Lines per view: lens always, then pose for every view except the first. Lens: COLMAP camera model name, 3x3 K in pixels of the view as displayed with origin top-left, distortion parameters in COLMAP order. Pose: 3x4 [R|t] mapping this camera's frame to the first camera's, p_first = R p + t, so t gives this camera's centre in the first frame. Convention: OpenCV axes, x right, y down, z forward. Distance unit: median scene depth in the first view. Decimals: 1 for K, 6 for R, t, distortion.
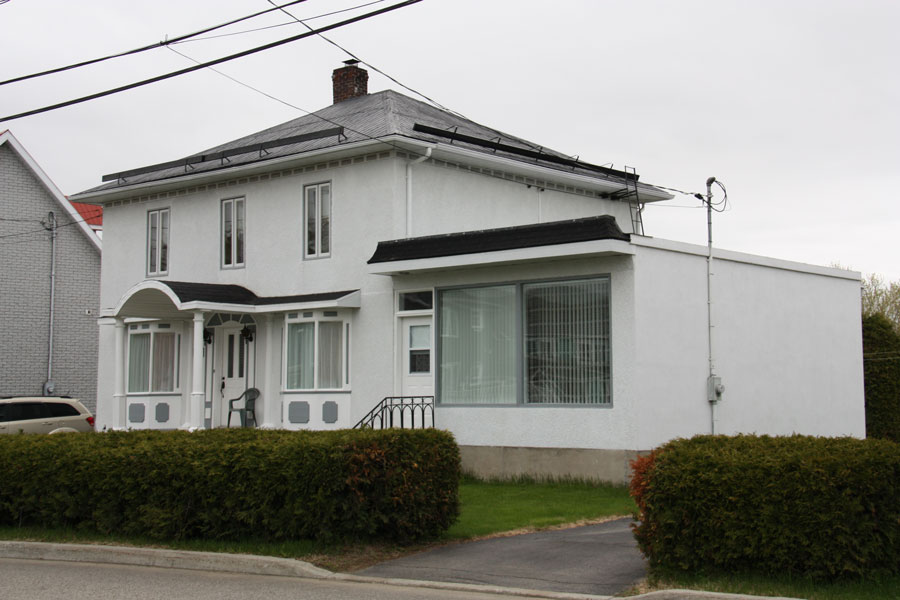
lens RADIAL K [[1509.6, 0, 452.8], [0, 1509.6, 259.5], [0, 0, 1]] dist [0.145310, 0.000000]
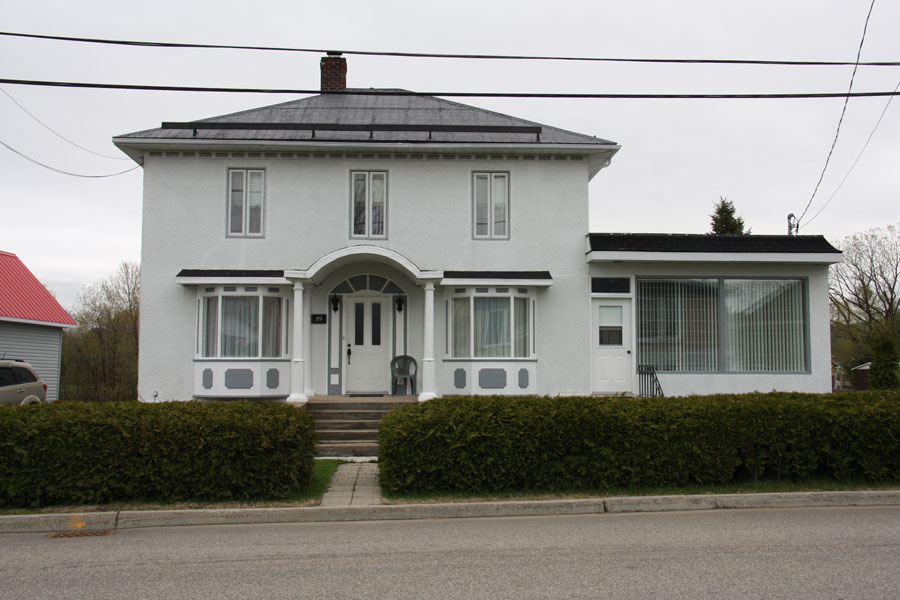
lens RADIAL K [[888.2, 0, 445.0], [0, 888.2, 303.8], [0, 0, 1]] dist [-0.035135, 0.000000]
pose [[0.654981, 0.062119, 0.753088, -0.566811], [-0.073613, 0.997120, -0.018225, 0.057324], [-0.752052, -0.043500, 0.657667, 0.566885]]
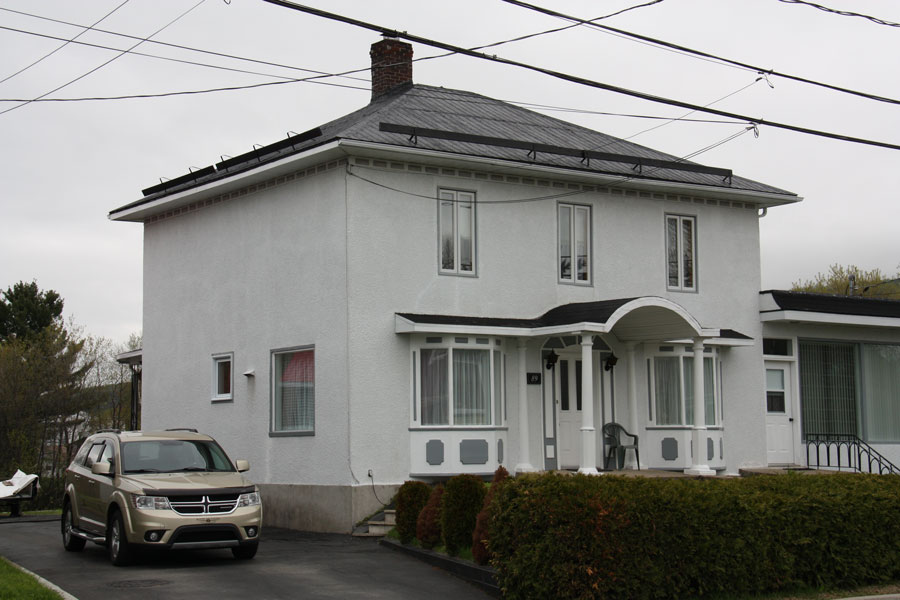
lens RADIAL K [[1320.0, 0, 456.5], [0, 1320.0, 297.4], [0, 0, 1]] dist [0.109801, 0.000000]
pose [[0.203388, 0.110403, 0.972854, -0.903512], [-0.082994, 0.991990, -0.095224, 0.091769], [-0.975574, -0.061374, 0.210921, 0.912819]]
